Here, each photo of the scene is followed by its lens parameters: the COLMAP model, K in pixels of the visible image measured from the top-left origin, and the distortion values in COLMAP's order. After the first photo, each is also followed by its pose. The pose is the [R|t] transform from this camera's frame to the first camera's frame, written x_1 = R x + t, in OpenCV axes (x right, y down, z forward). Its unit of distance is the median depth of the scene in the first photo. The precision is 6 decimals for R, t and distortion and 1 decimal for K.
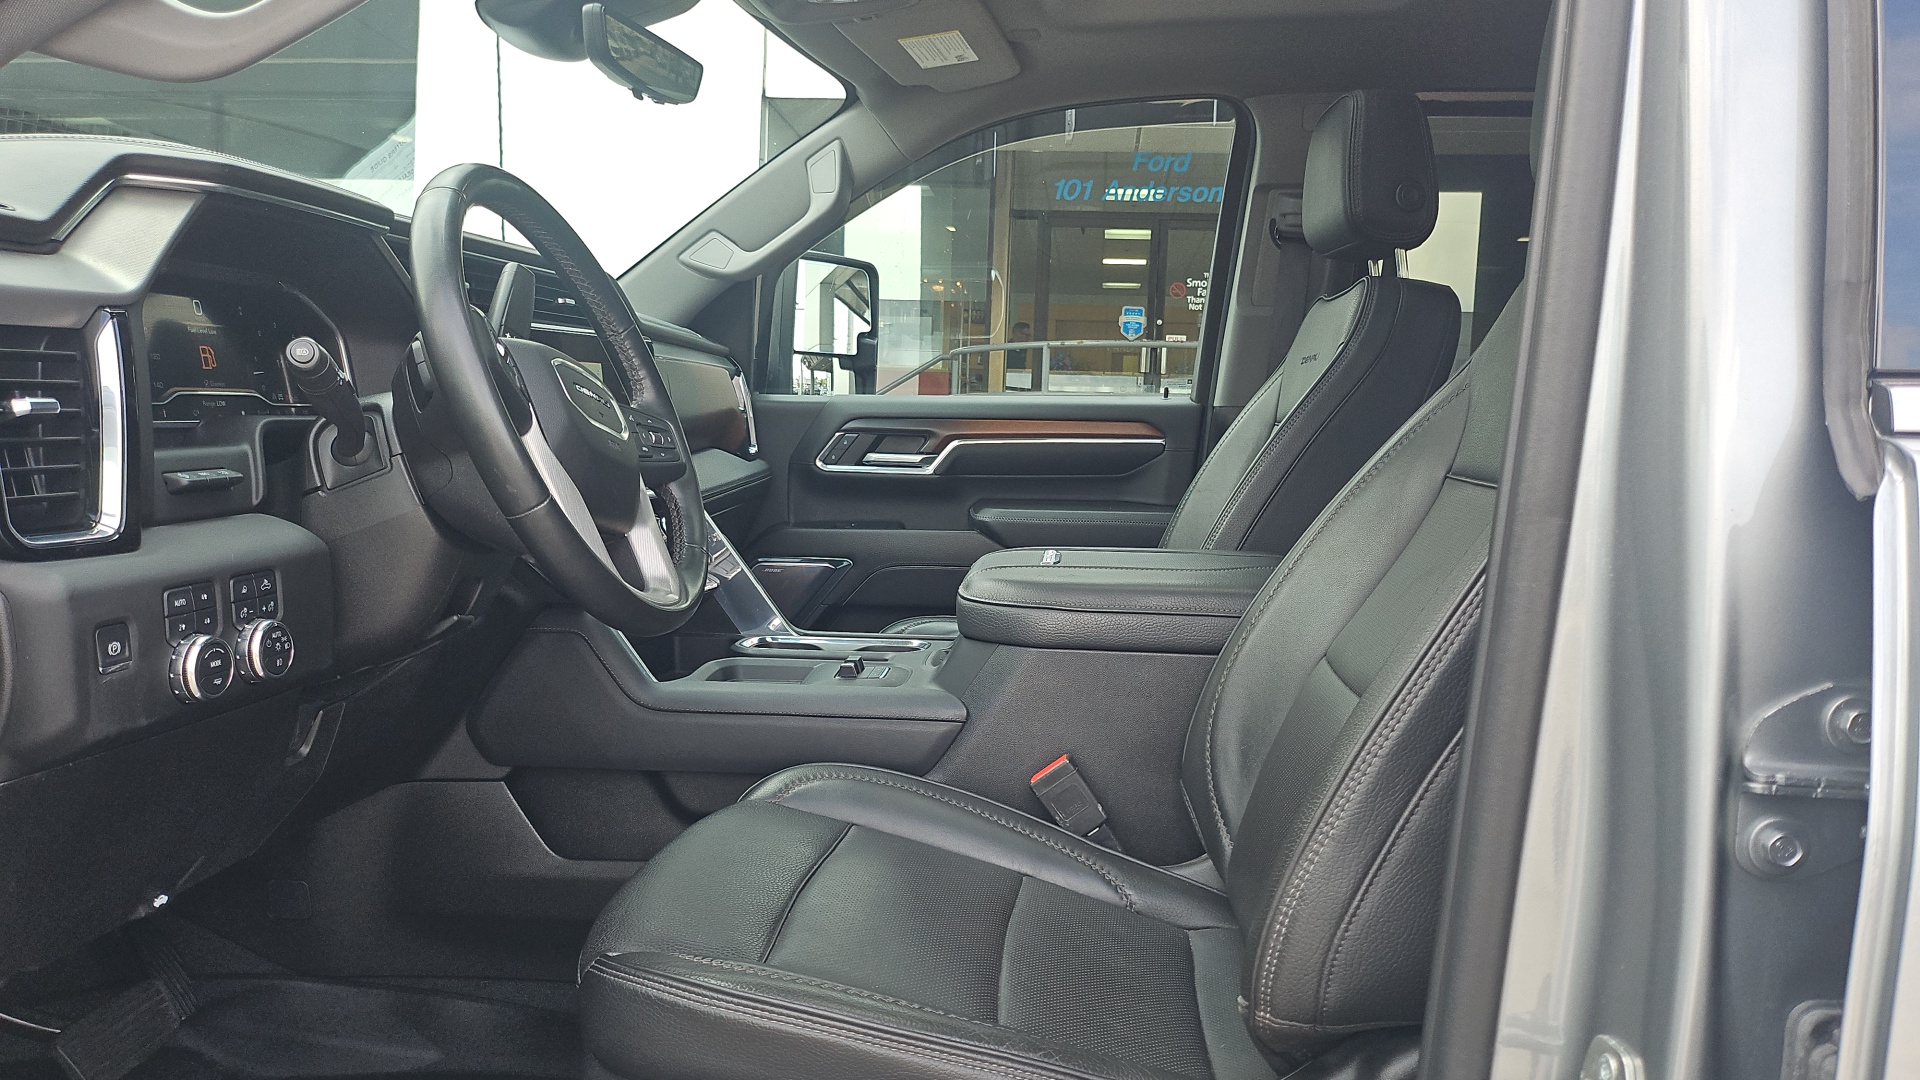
lens RADIAL K [[1334.9, 0, 962.3], [0, 1334.9, 548.0], [0, 0, 1]] dist [0.003796, -0.005185]
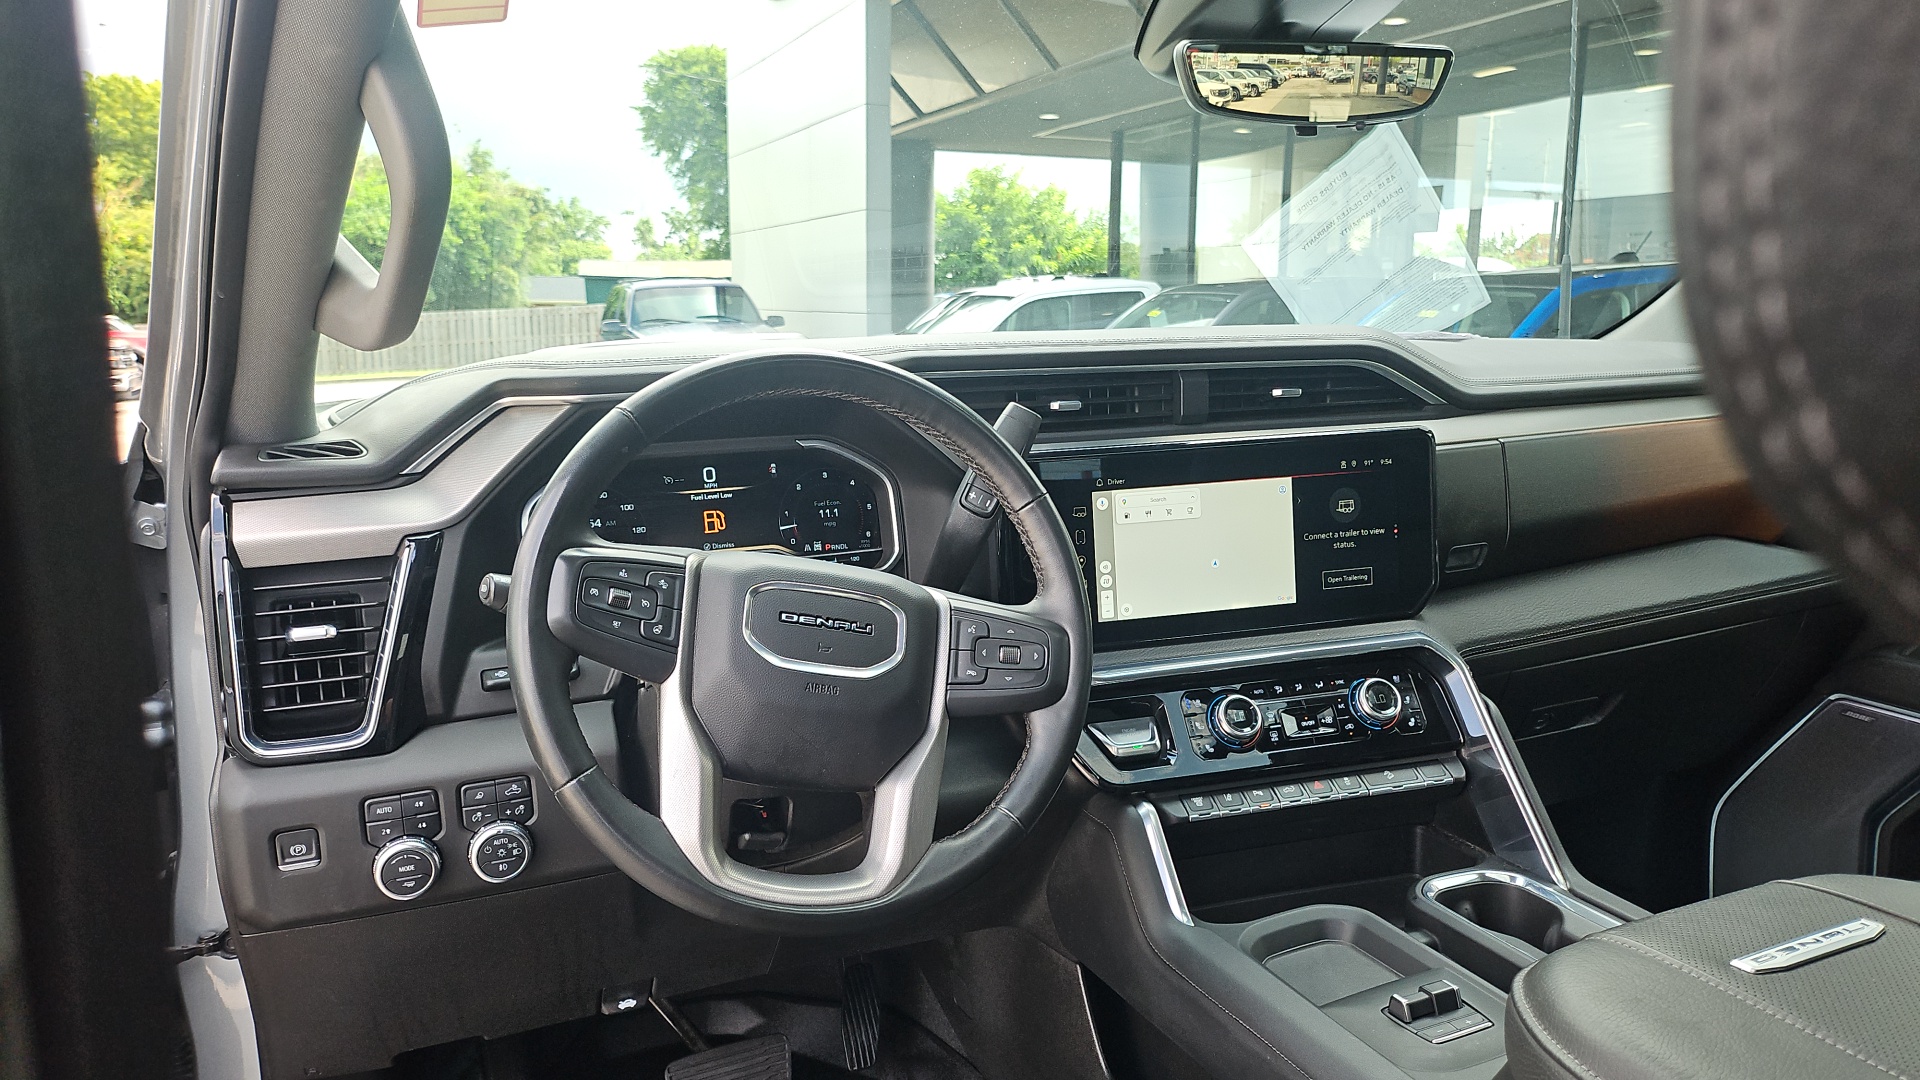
lens RADIAL K [[1352.4, 0, 997.6], [0, 1352.4, 545.7], [0, 0, 1]] dist [0.068137, -0.074511]
pose [[0.488174, 0.121468, -0.864252, 0.589442], [-0.054915, 0.992580, 0.108486, -0.307128], [0.871017, -0.005500, 0.491222, 0.803820]]
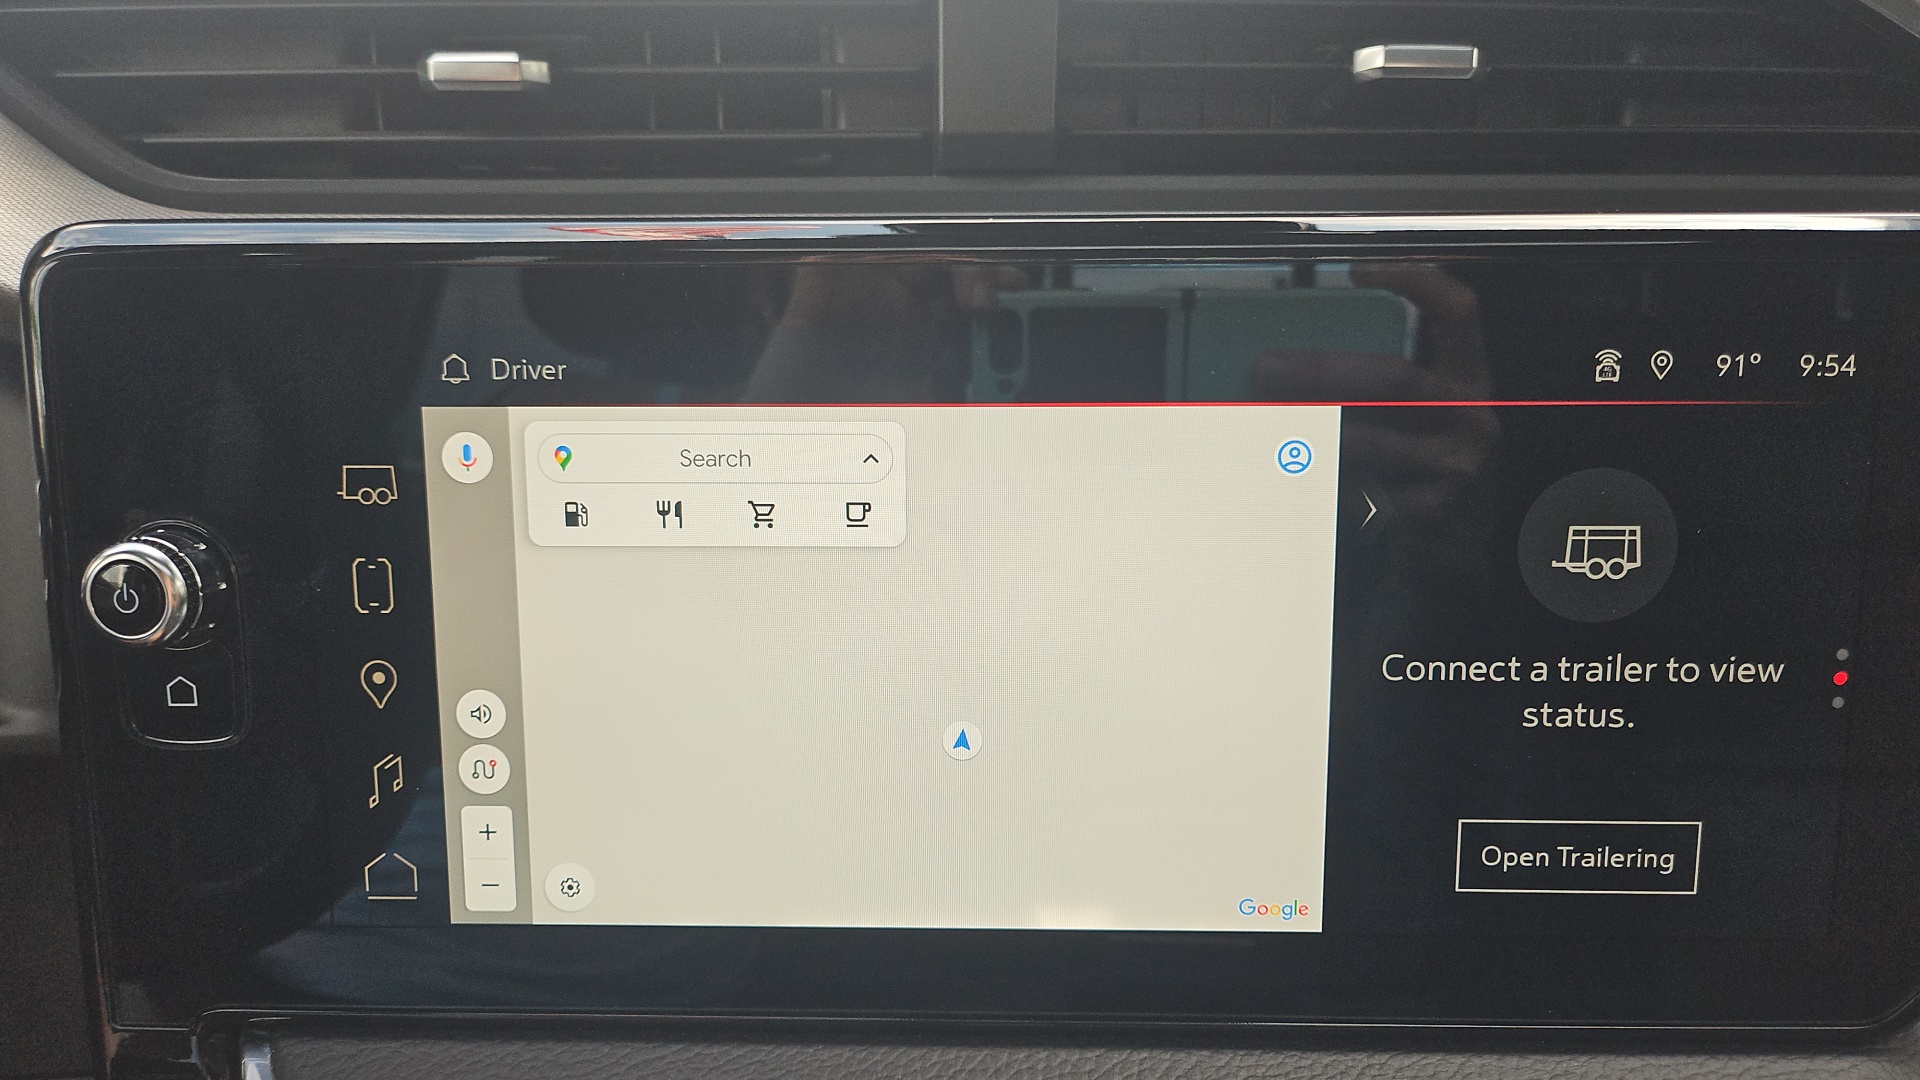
lens RADIAL K [[1334.4, 0, 965.8], [0, 1334.4, 535.9], [0, 0, 1]] dist [0.059192, -0.002584]
pose [[0.194392, 0.219938, -0.955949, -0.185819], [-0.098085, 0.974014, 0.204148, -0.268260], [0.976008, 0.054080, 0.210913, 1.600707]]
